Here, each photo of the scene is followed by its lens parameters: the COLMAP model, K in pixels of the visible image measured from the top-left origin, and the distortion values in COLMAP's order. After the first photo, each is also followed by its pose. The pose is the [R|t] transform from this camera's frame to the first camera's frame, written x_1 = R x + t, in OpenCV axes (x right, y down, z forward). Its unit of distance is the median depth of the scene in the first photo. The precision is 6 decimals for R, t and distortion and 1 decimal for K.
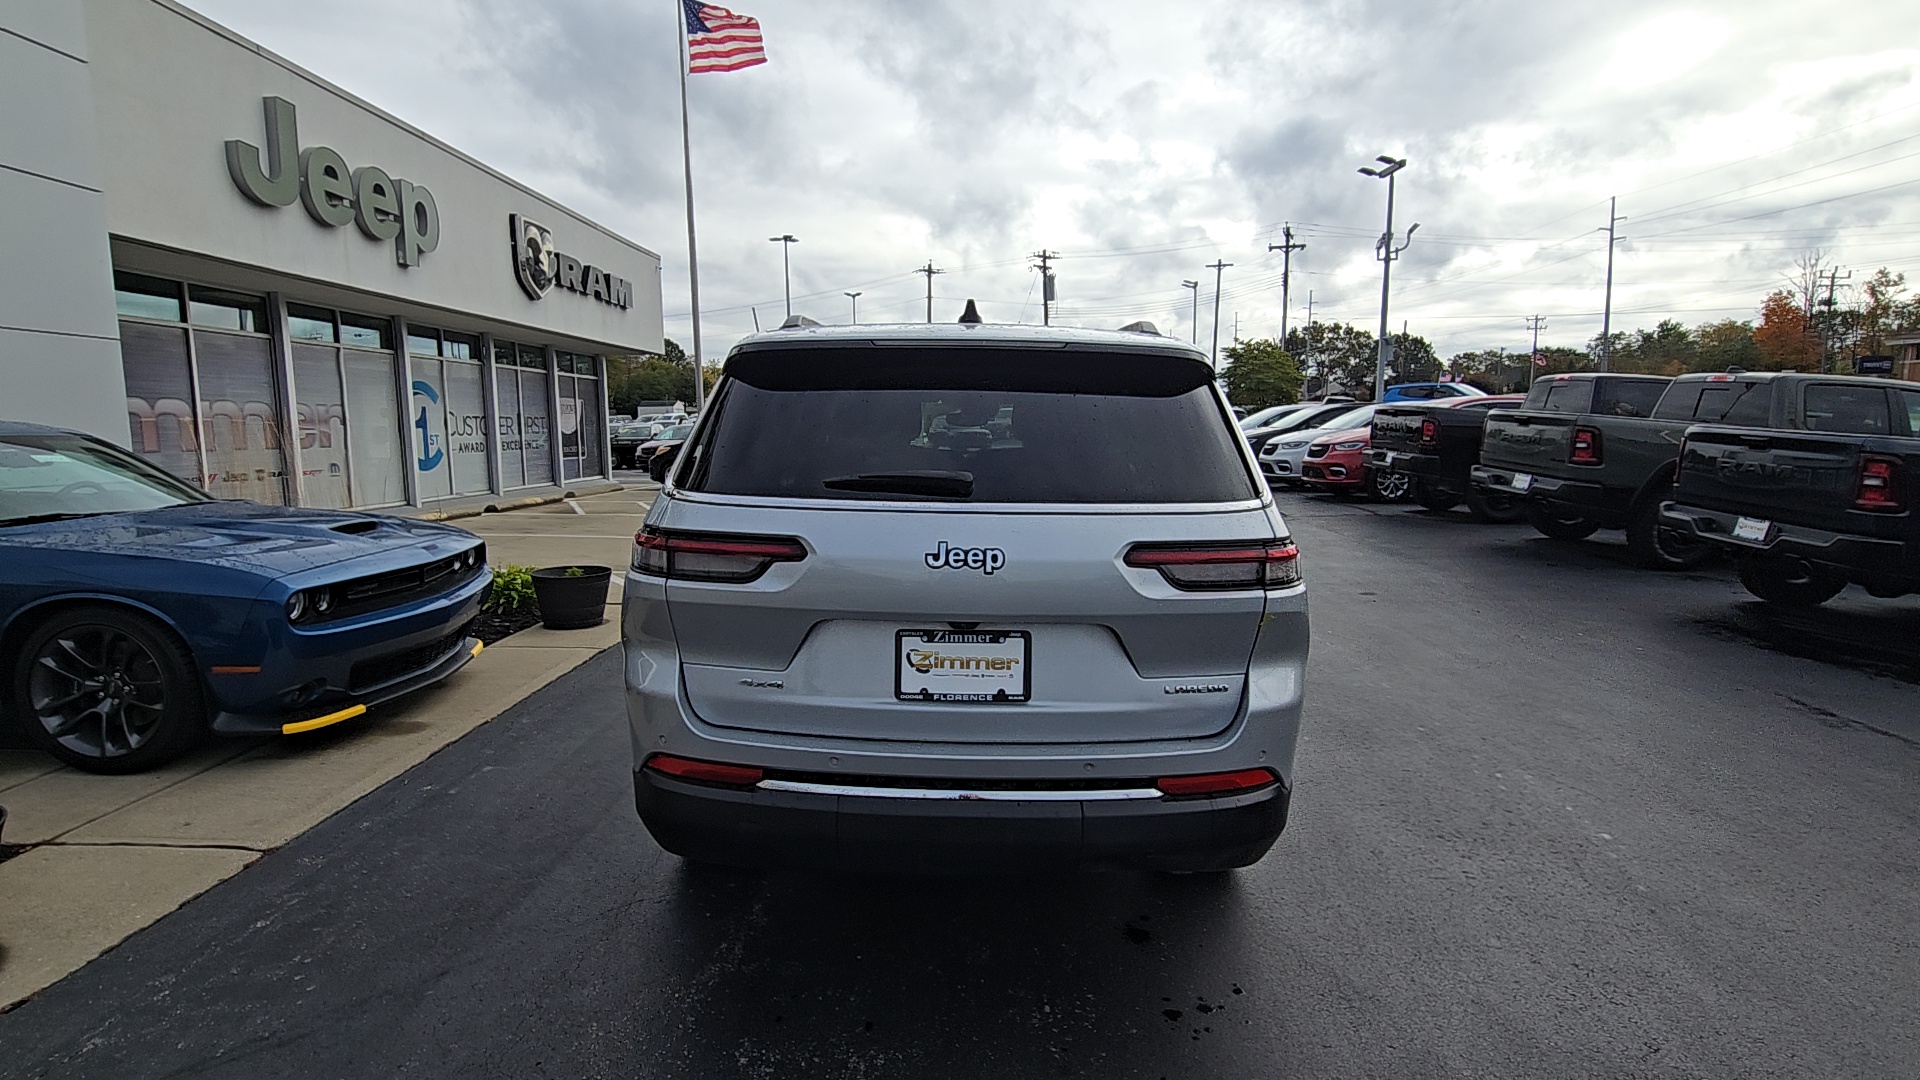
lens RADIAL K [[966.6, 0, 951.7], [0, 966.6, 544.0], [0, 0, 1]] dist [0.001530, -0.001154]
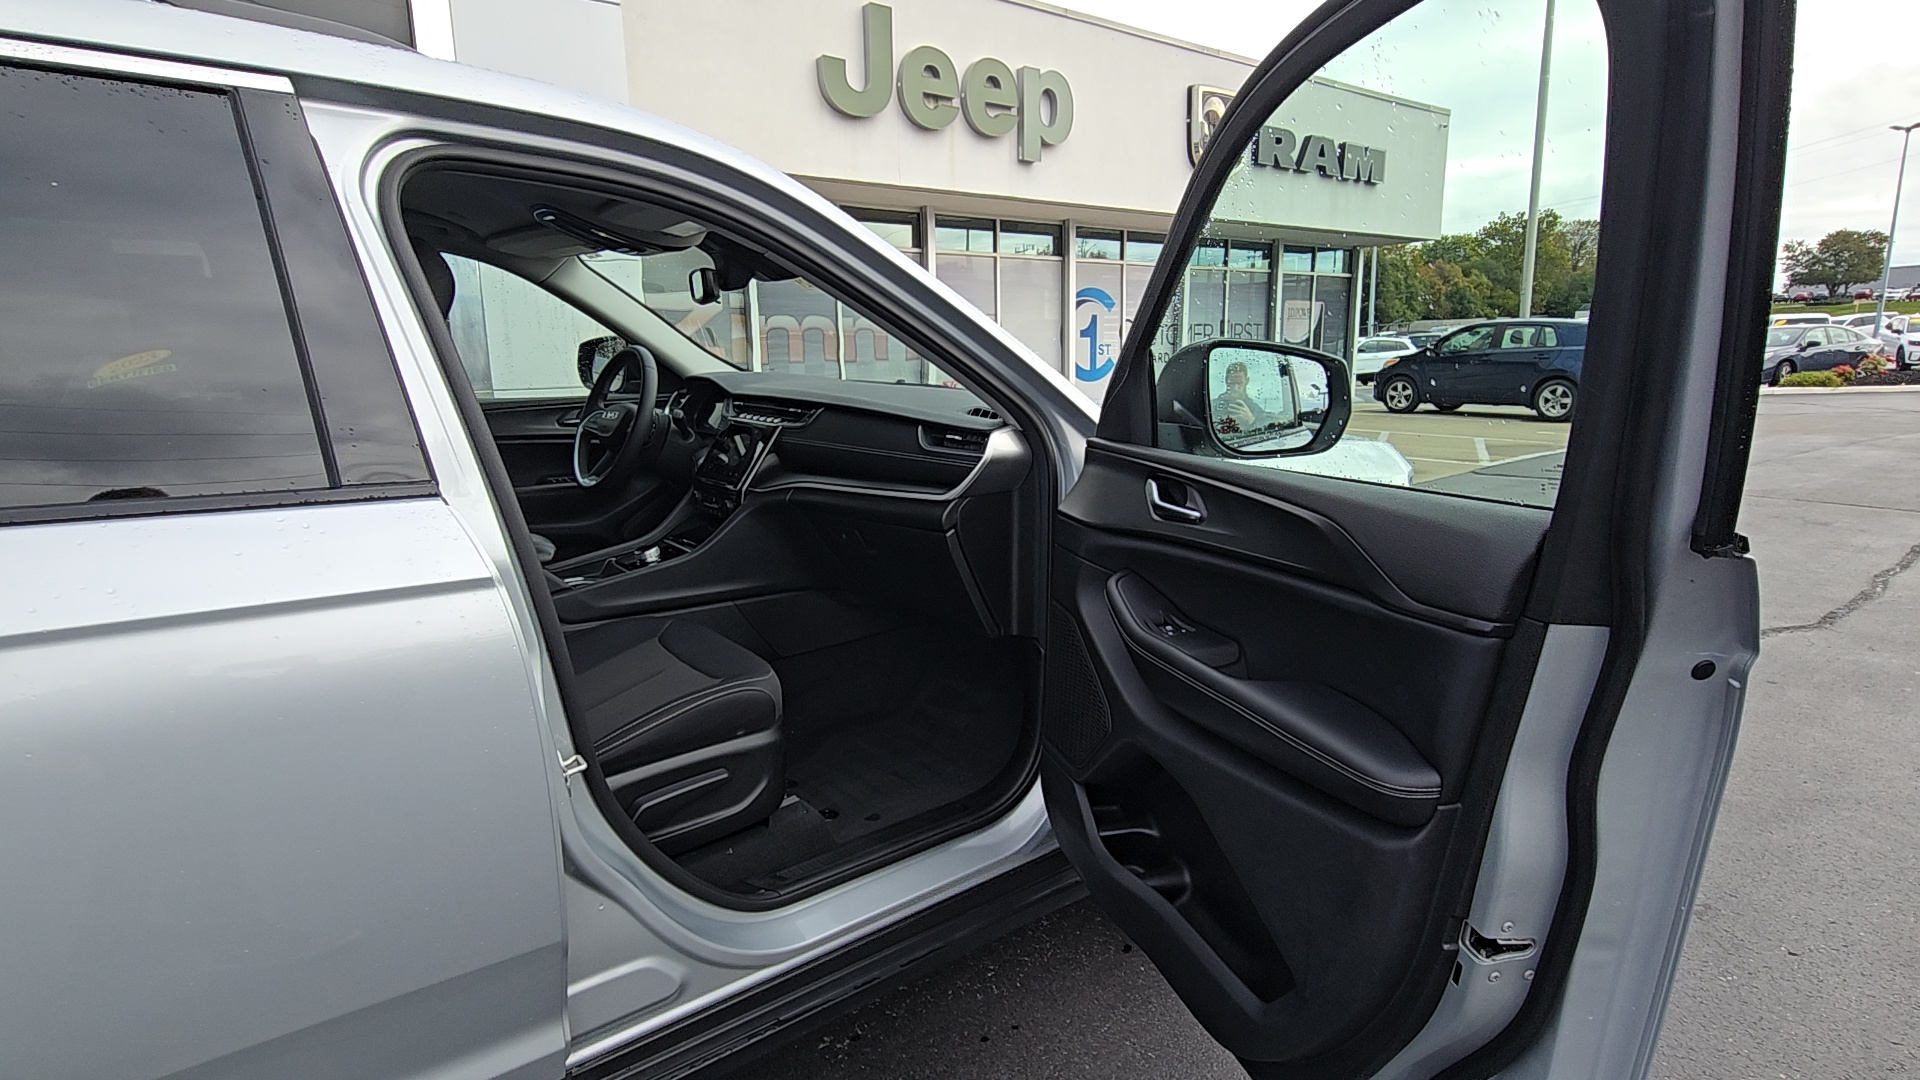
lens RADIAL K [[966.6, 0, 951.7], [0, 966.6, 544.0], [0, 0, 1]] dist [0.001530, -0.001154]
pose [[0.630703, 0.149455, -0.761497, 0.129427], [-0.080744, 0.988592, 0.127150, -0.025994], [0.771812, -0.018707, 0.635575, 0.263986]]
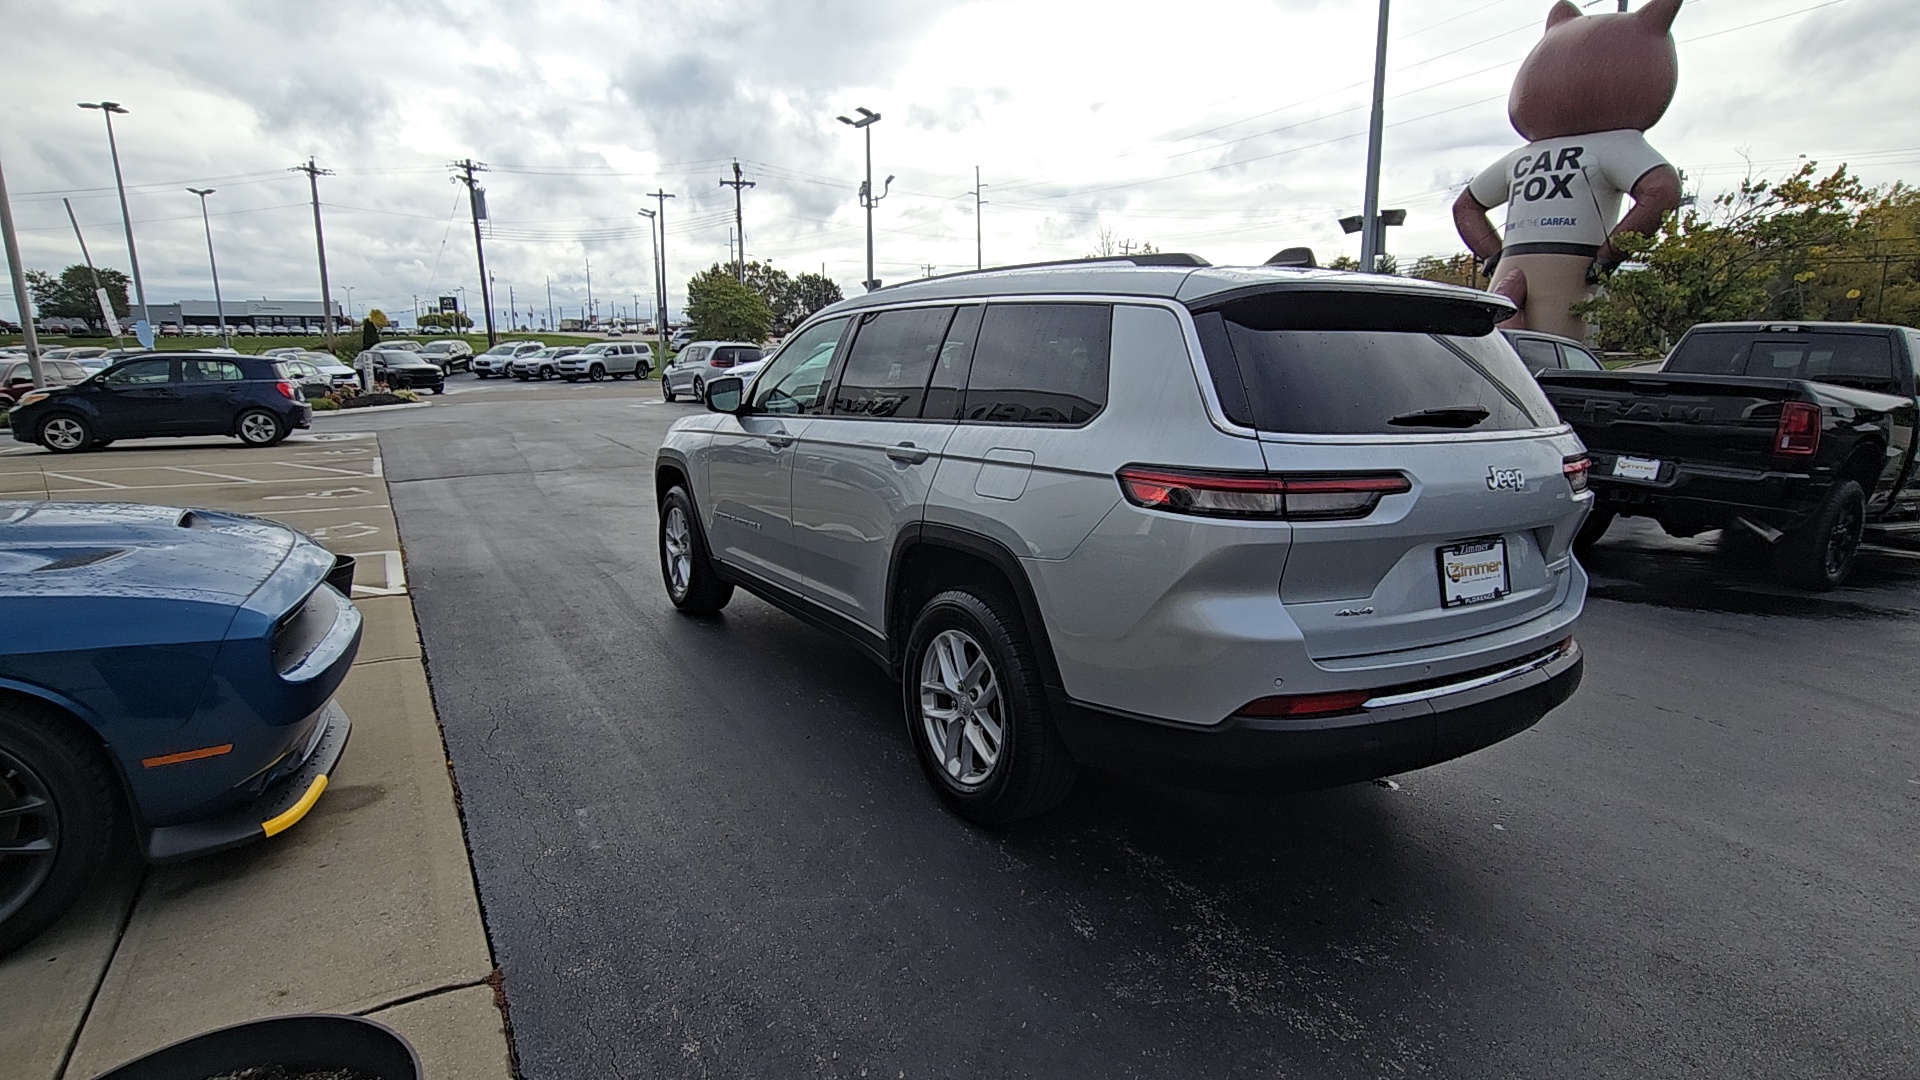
lens RADIAL K [[965.0, 0, 956.4], [0, 965.0, 547.2], [0, 0, 1]] dist [-0.000993, -0.000279]
pose [[0.837104, -0.104747, 0.536922, -0.157409], [0.067840, 0.993798, 0.088110, -0.005796], [-0.542822, -0.037333, 0.839018, 0.044411]]
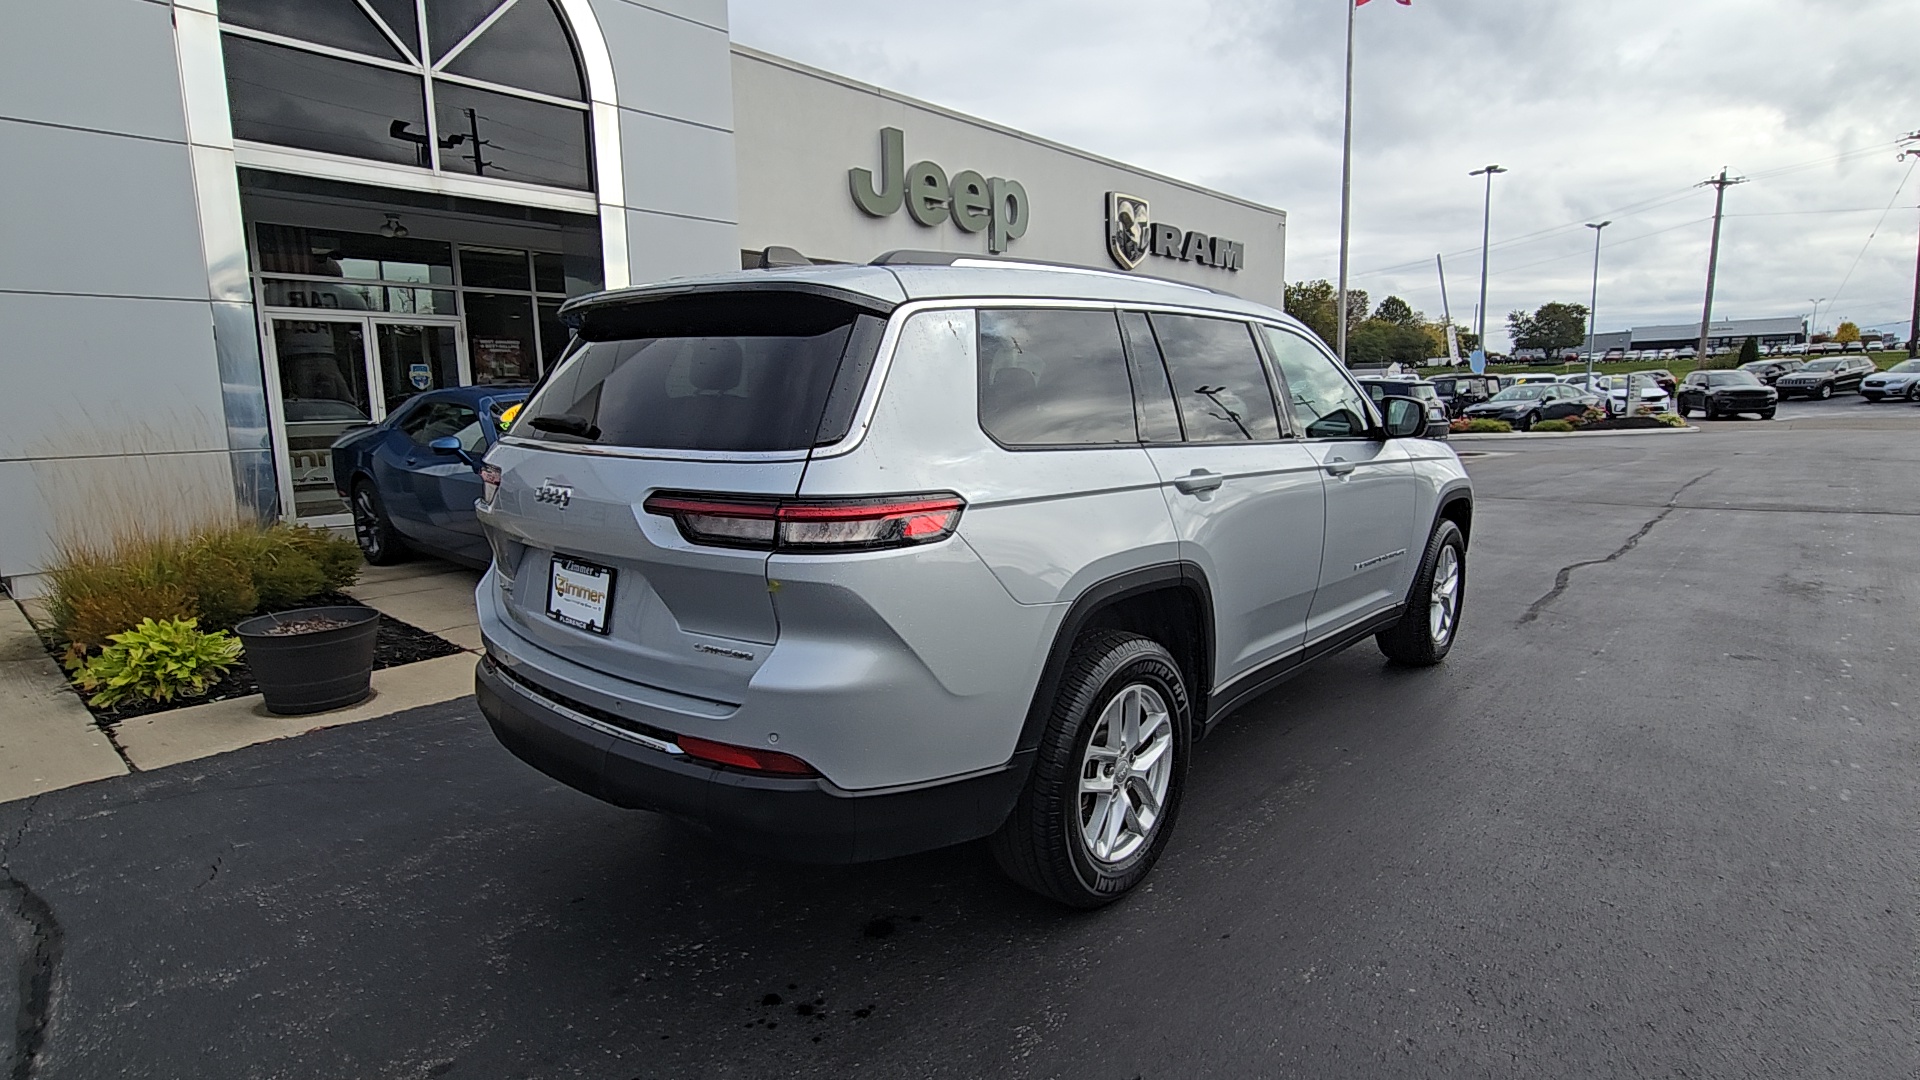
lens RADIAL K [[966.6, 0, 951.7], [0, 966.6, 544.0], [0, 0, 1]] dist [0.001530, -0.001154]
pose [[0.759487, 0.089766, -0.644299, 0.139495], [-0.066594, 0.995959, 0.060261, -0.003182], [0.647104, -0.002861, 0.762396, 0.060401]]
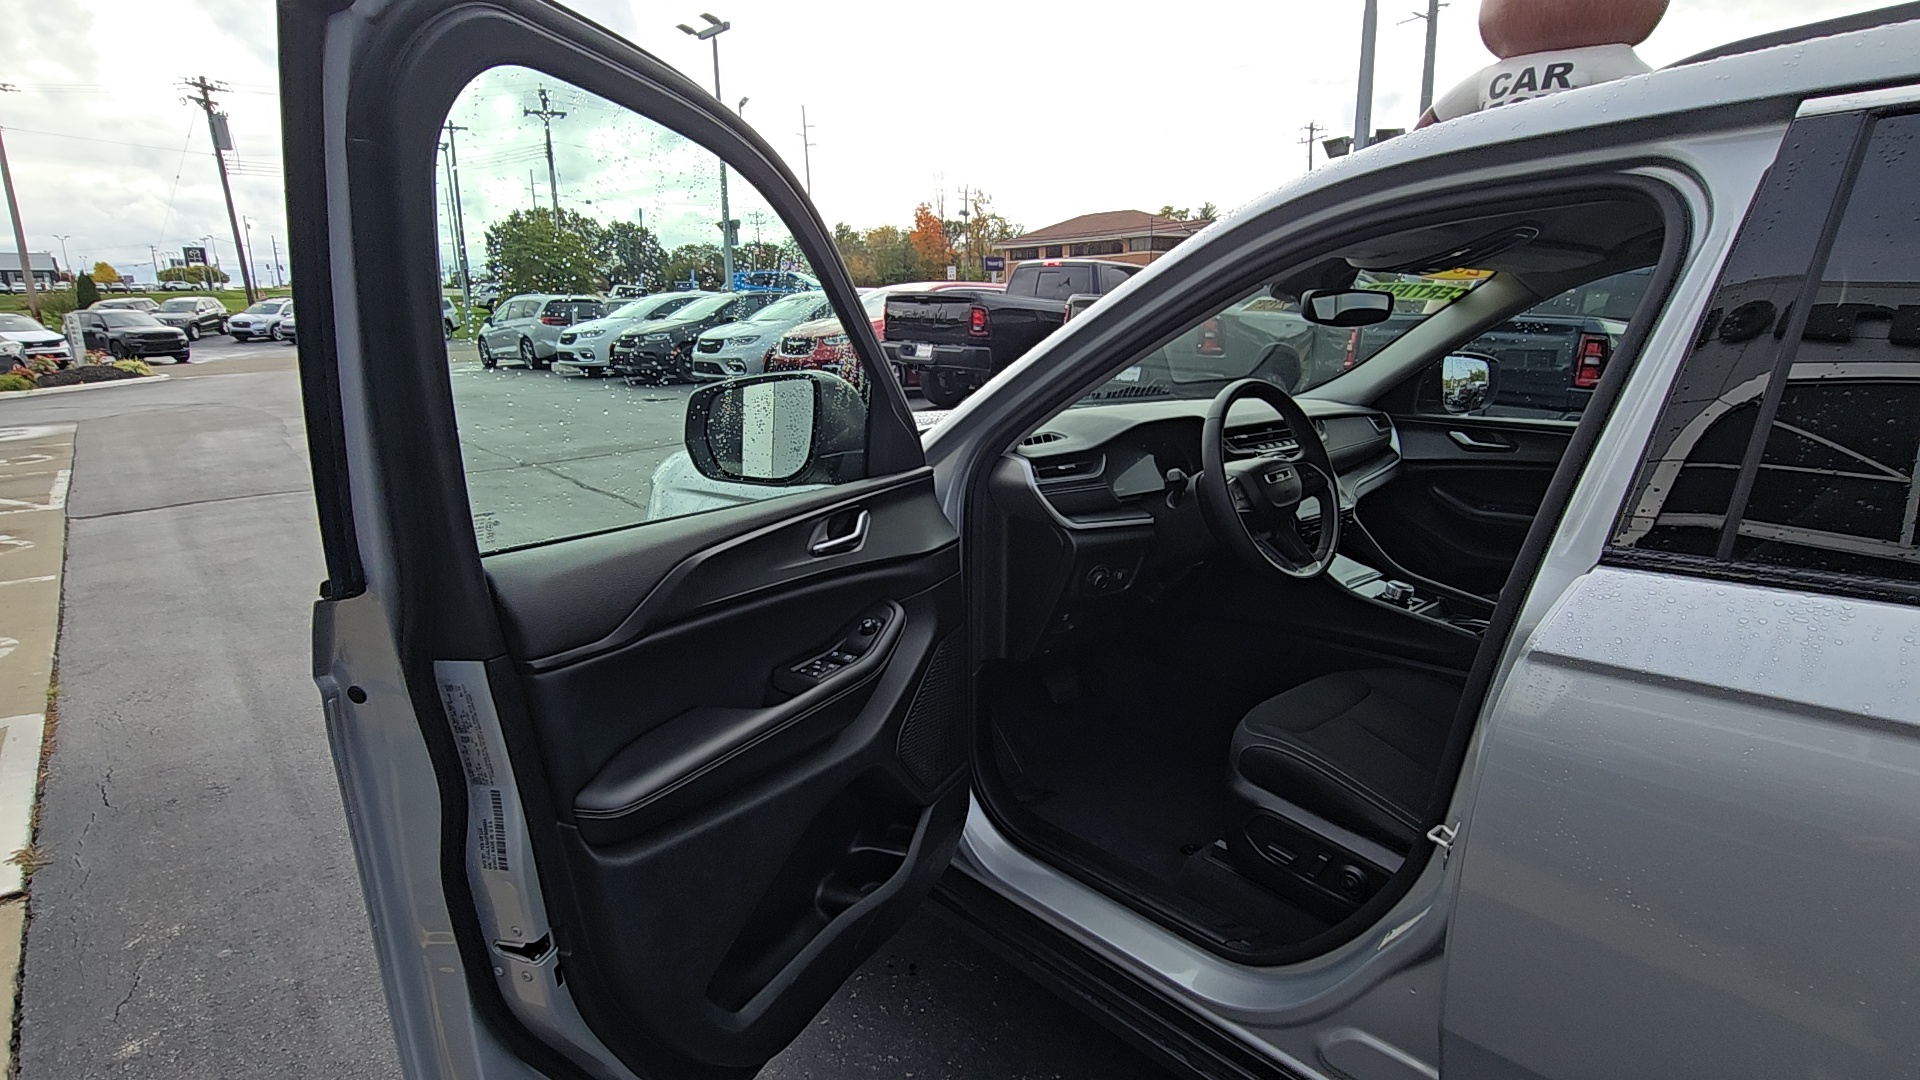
lens RADIAL K [[966.6, 0, 951.7], [0, 966.6, 544.0], [0, 0, 1]] dist [0.001530, -0.001154]
pose [[0.732588, -0.169441, 0.659245, -0.119051], [0.096806, 0.984612, 0.145491, -0.033972], [-0.673753, -0.042766, 0.737718, 0.261012]]
